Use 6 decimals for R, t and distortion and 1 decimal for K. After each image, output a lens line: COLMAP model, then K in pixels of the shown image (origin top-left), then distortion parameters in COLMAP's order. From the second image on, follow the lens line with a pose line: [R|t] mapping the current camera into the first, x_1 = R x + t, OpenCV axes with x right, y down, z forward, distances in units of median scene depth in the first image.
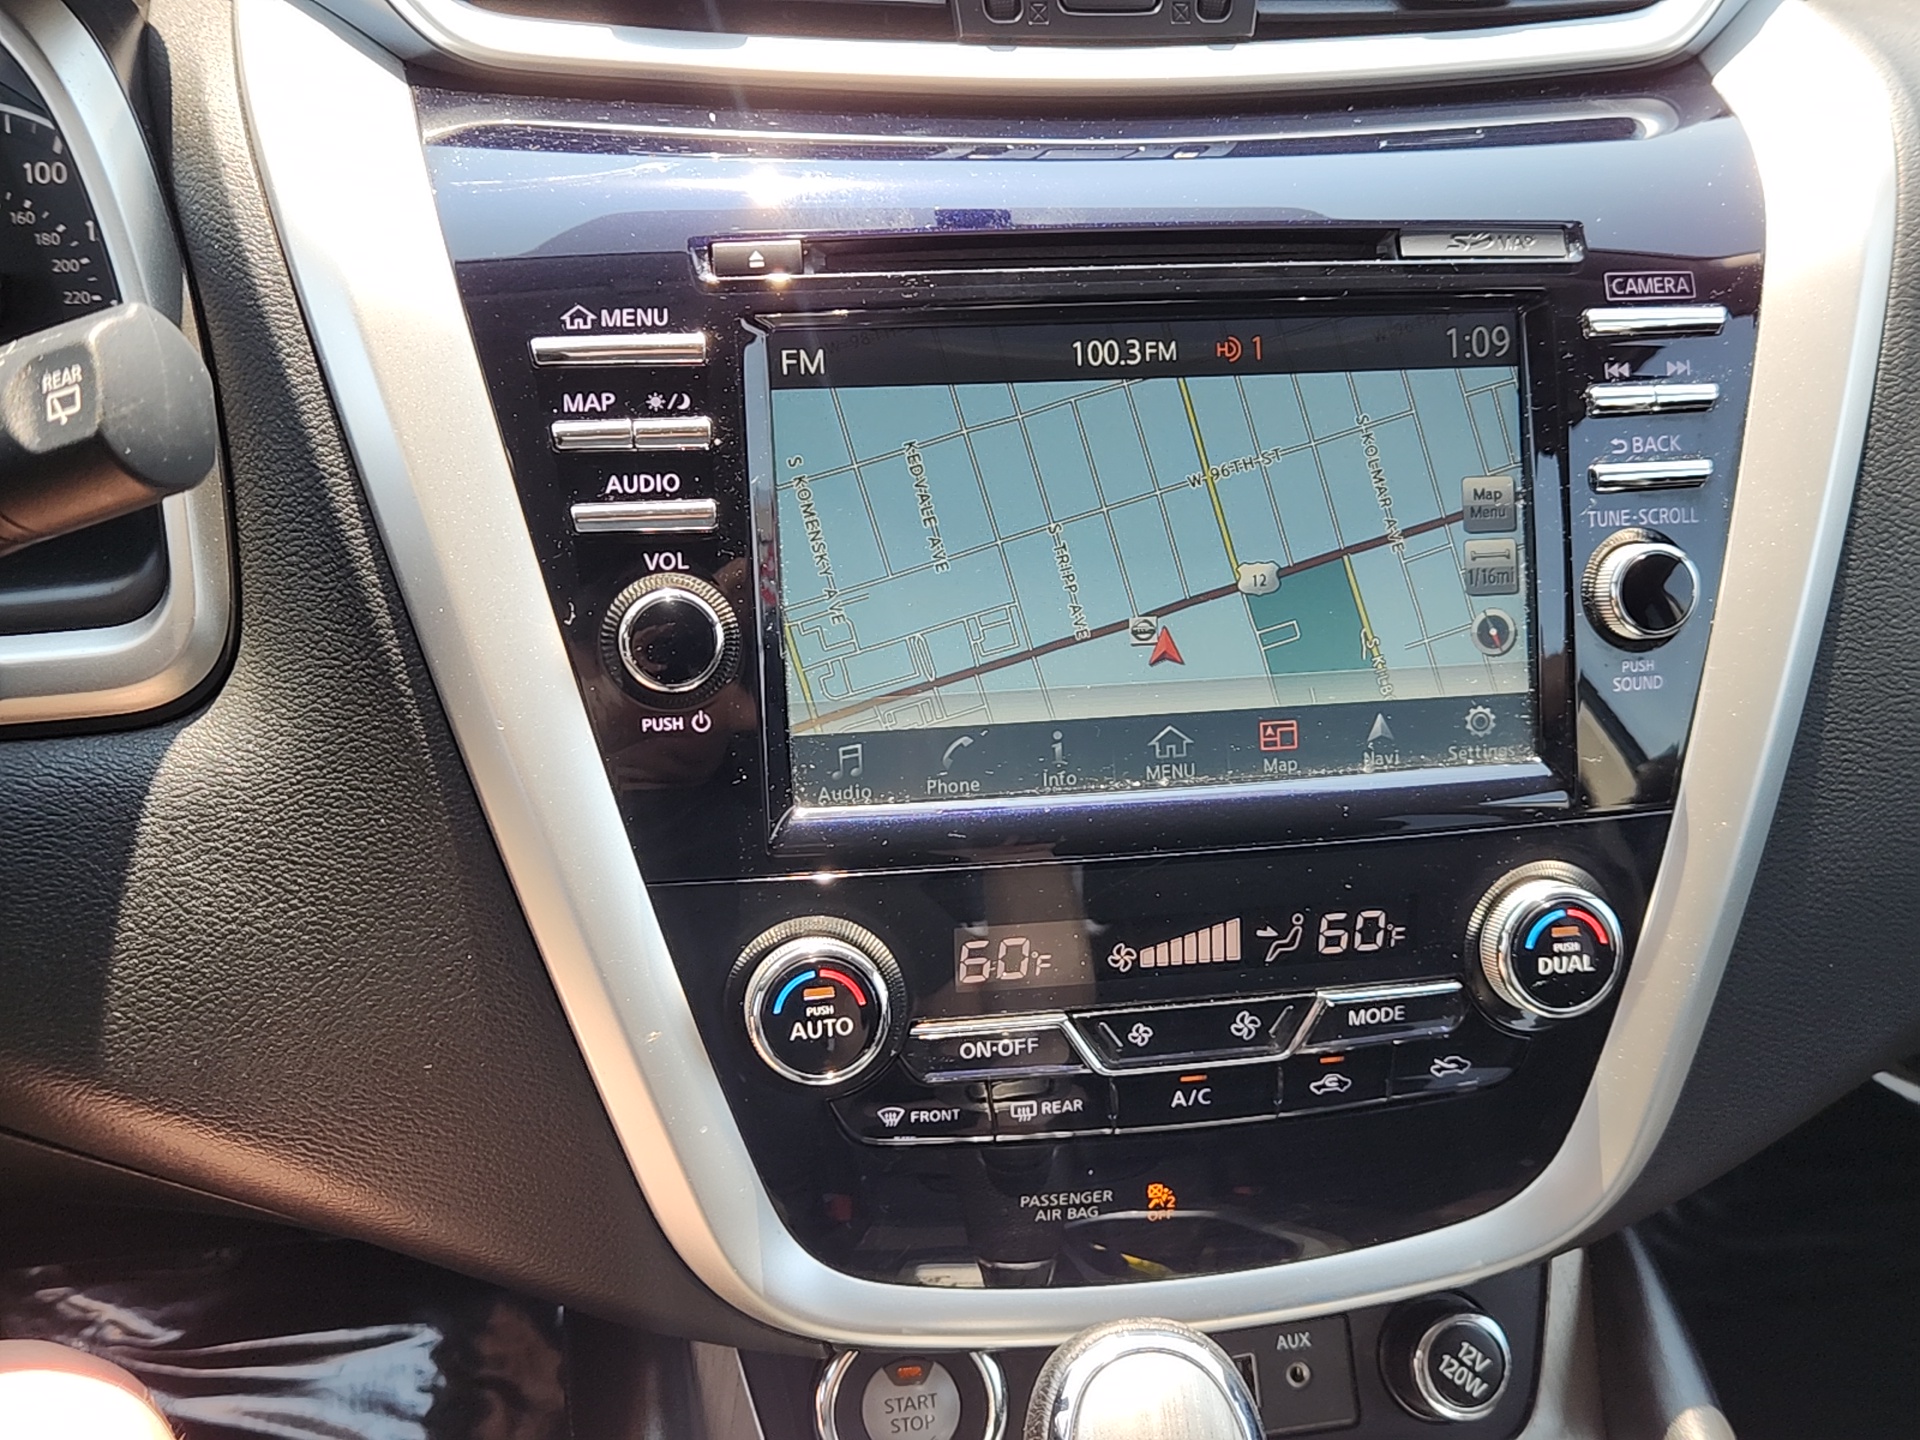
lens RADIAL K [[2140.1, 0, 952.1], [0, 2140.1, 726.0], [0, 0, 1]] dist [0.067916, 0.005617]
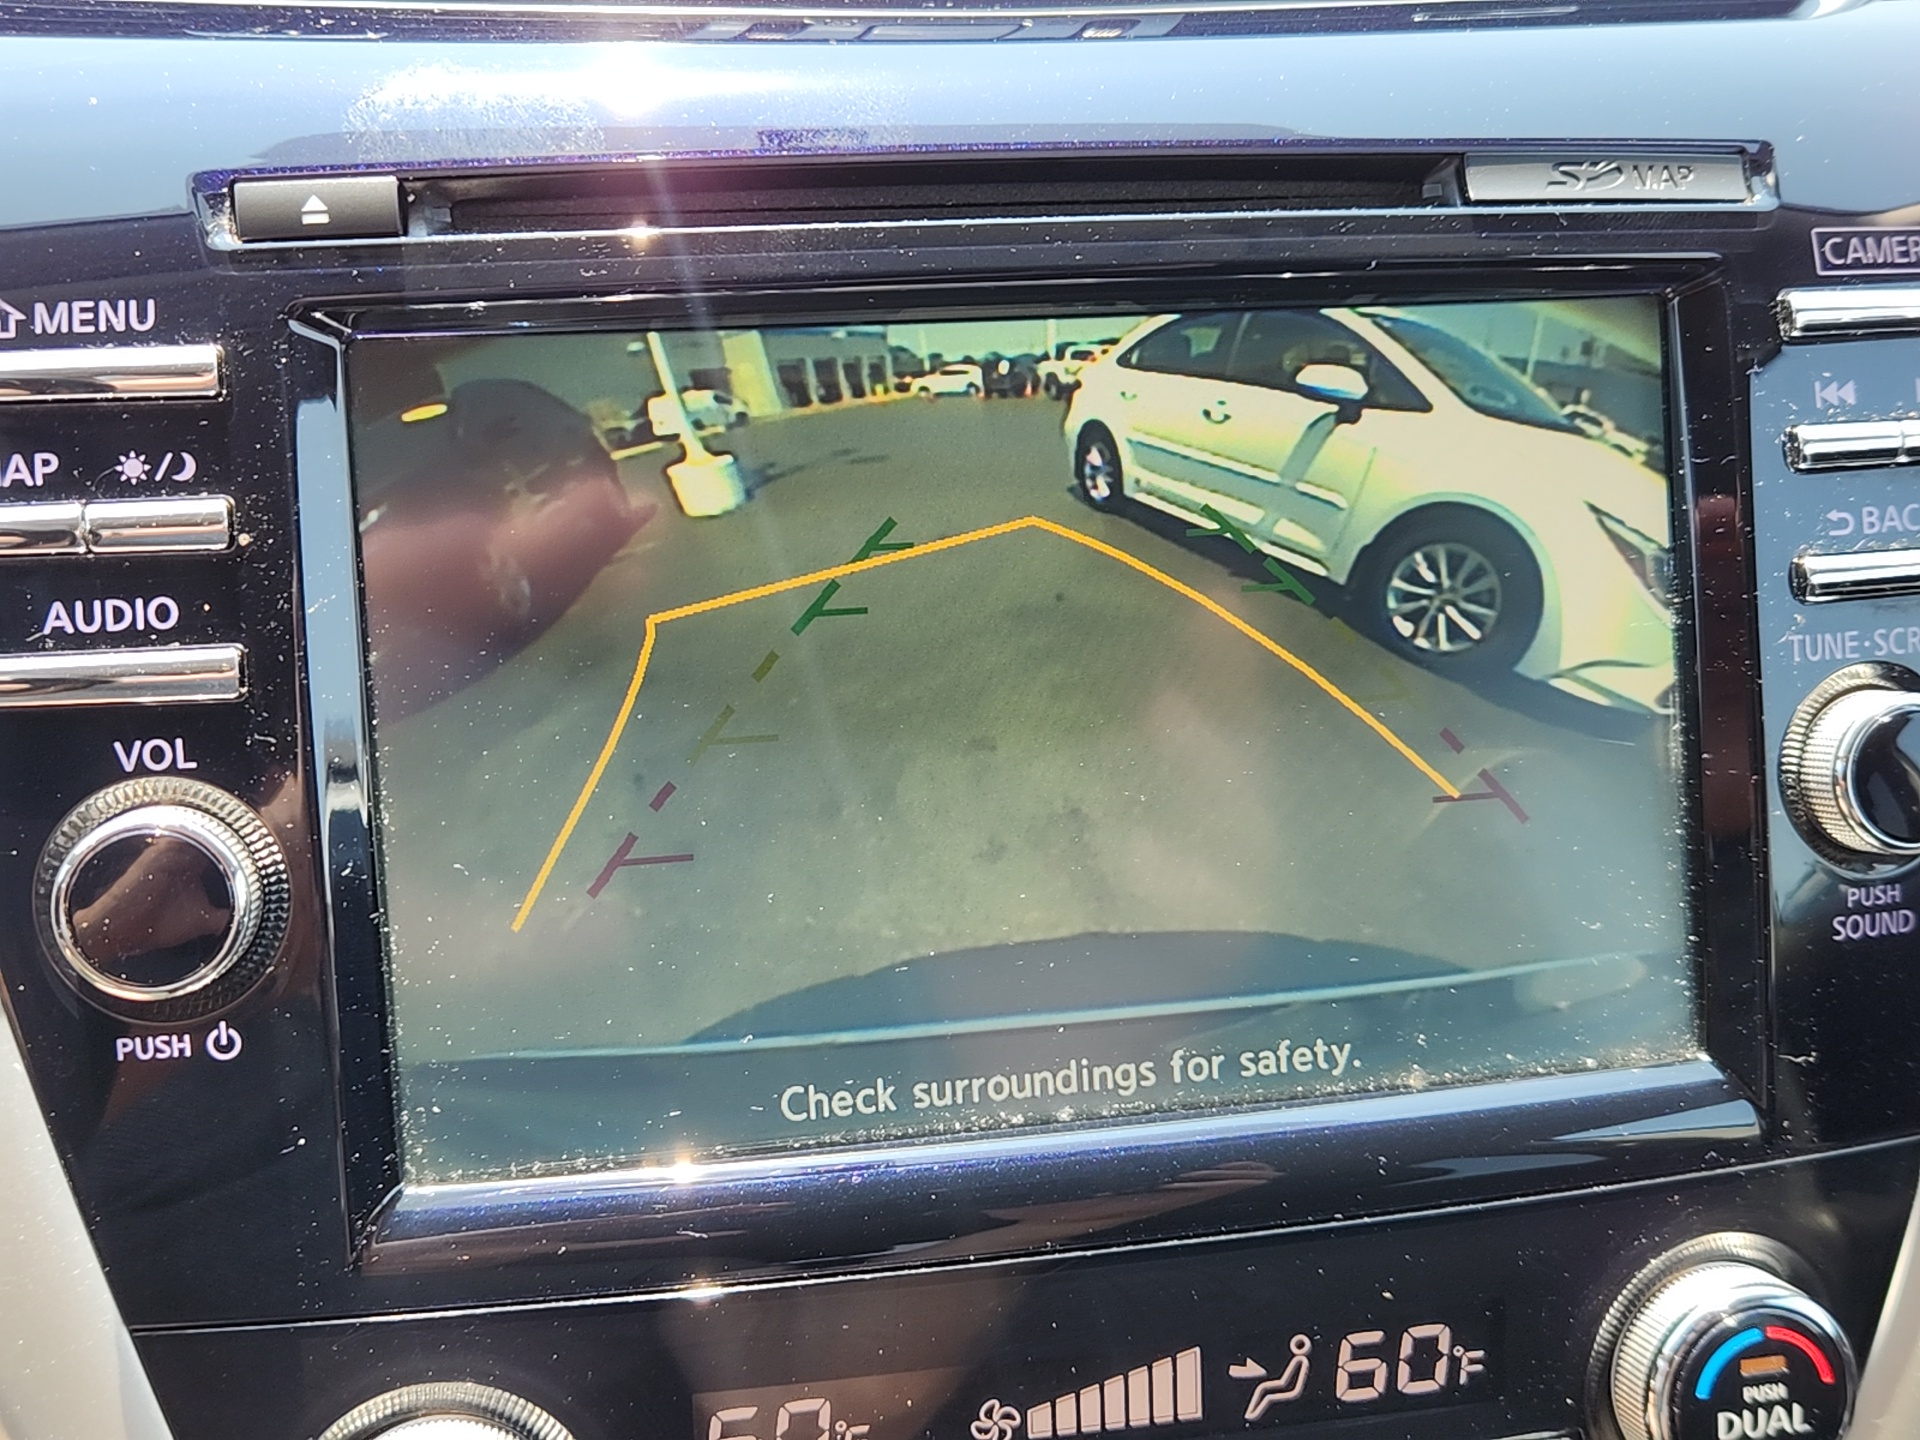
lens RADIAL K [[2160.7, 0, 955.9], [0, 2160.7, 668.0], [0, 0, 1]] dist [0.022016, 0.002553]
pose [[0.999953, -0.007633, 0.005965, 0.067101], [0.007666, 0.999956, -0.005399, -0.090685], [-0.005924, 0.005444, 0.999968, 0.420896]]
